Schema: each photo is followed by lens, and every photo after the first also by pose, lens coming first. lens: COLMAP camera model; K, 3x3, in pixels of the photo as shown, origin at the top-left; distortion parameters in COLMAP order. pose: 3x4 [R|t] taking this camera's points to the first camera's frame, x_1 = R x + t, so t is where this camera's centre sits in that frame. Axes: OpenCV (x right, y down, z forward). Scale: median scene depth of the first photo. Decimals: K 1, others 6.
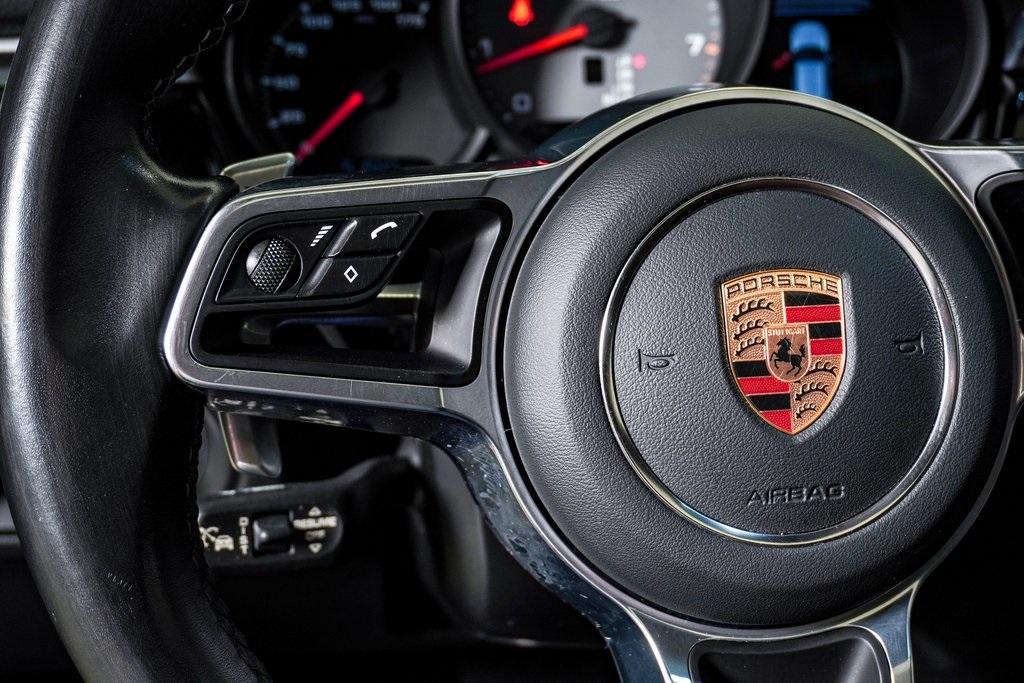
lens RADIAL K [[1412.9, 0, 484.3], [0, 1412.9, 344.5], [0, 0, 1]] dist [0.001832, 0.007709]
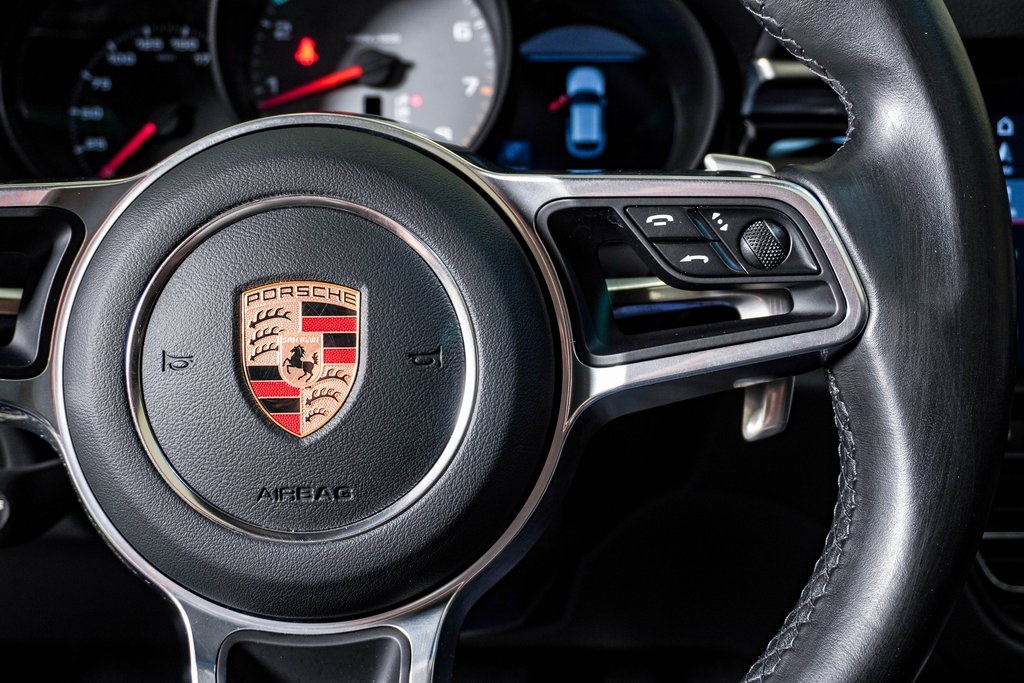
lens RADIAL K [[1314.0, 0, 512.0], [0, 1314.0, 341.5], [0, 0, 1]] dist [-0.018265, -0.024155]
pose [[0.992977, 0.039759, -0.111427, 0.479435], [-0.043424, 0.998586, -0.030658, 0.015621], [0.110050, 0.035281, 0.993300, 0.039387]]
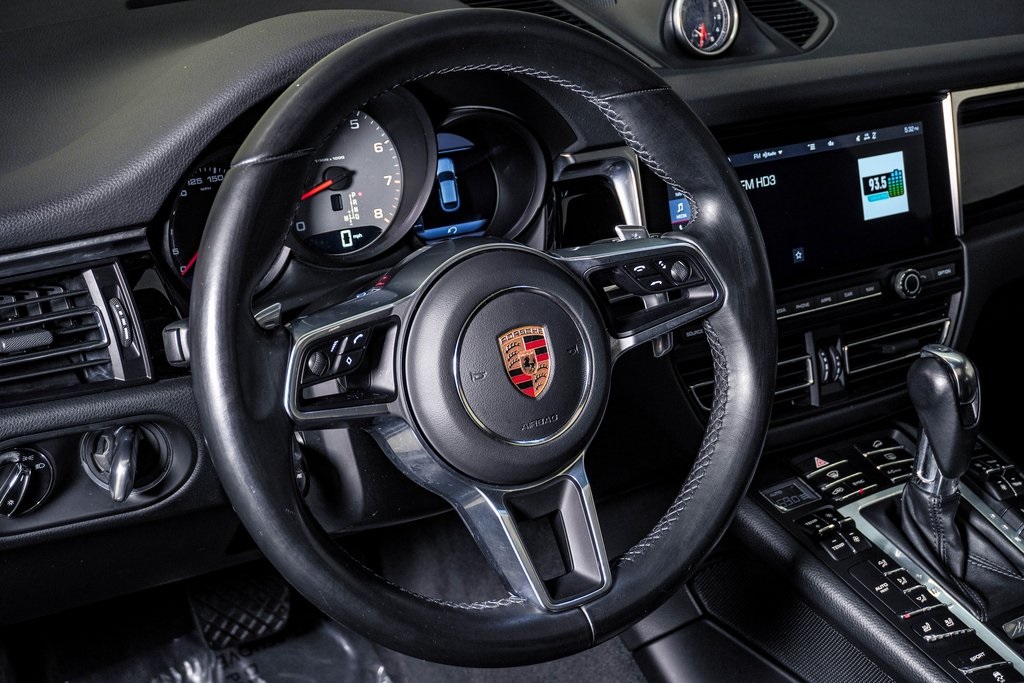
lens RADIAL K [[1550.8, 0, 512.0], [0, 1550.8, 341.5], [0, 0, 1]] dist [-0.006513, -0.021421]
pose [[0.903562, -0.158743, 0.397966, -0.814569], [0.139639, 0.987224, 0.076747, -0.227211], [-0.405065, -0.013774, 0.914184, -1.311126]]
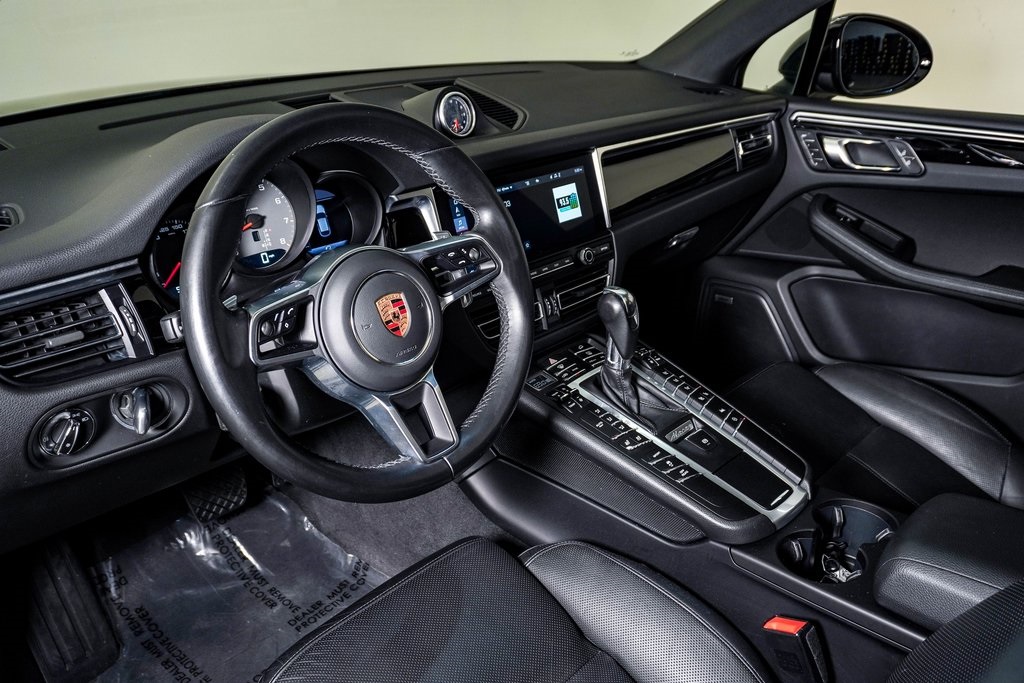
lens RADIAL K [[840.2, 0, 512.0], [0, 840.2, 341.5], [0, 0, 1]] dist [-0.009618, 0.001660]
pose [[0.775234, -0.268903, 0.571579, -0.858467], [0.232848, 0.962795, 0.137141, -0.165408], [-0.587191, 0.026774, 0.809005, -1.023445]]
